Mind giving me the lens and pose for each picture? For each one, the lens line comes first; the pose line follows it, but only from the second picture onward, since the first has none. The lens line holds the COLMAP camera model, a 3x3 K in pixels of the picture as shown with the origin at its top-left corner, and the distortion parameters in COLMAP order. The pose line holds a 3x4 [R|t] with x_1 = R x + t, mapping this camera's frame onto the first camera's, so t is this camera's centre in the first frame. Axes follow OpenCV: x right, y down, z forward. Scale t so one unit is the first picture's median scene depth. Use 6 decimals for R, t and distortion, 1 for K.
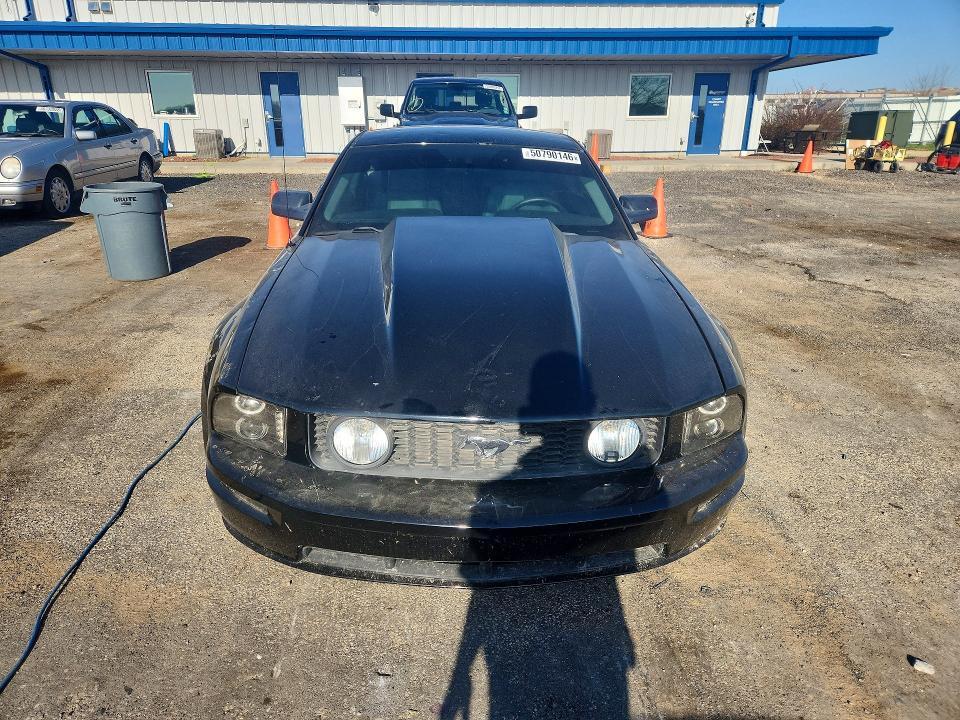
lens RADIAL K [[654.8, 0, 480.0], [0, 654.8, 360.0], [0, 0, 1]] dist [0.060949, -0.044777]
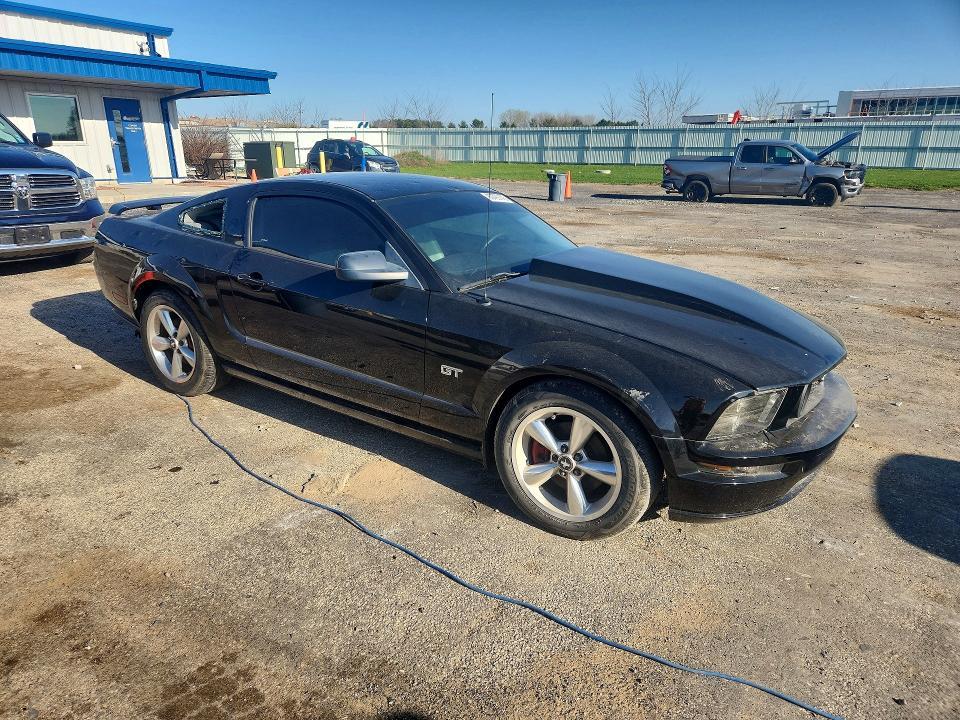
lens RADIAL K [[654.8, 0, 480.0], [0, 654.8, 360.0], [0, 0, 1]] dist [0.060949, -0.044777]
pose [[0.574496, -0.248095, 0.780002, -0.193394], [0.271057, 0.956852, 0.104704, -0.033729], [-0.772323, 0.151273, 0.616955, 0.069566]]
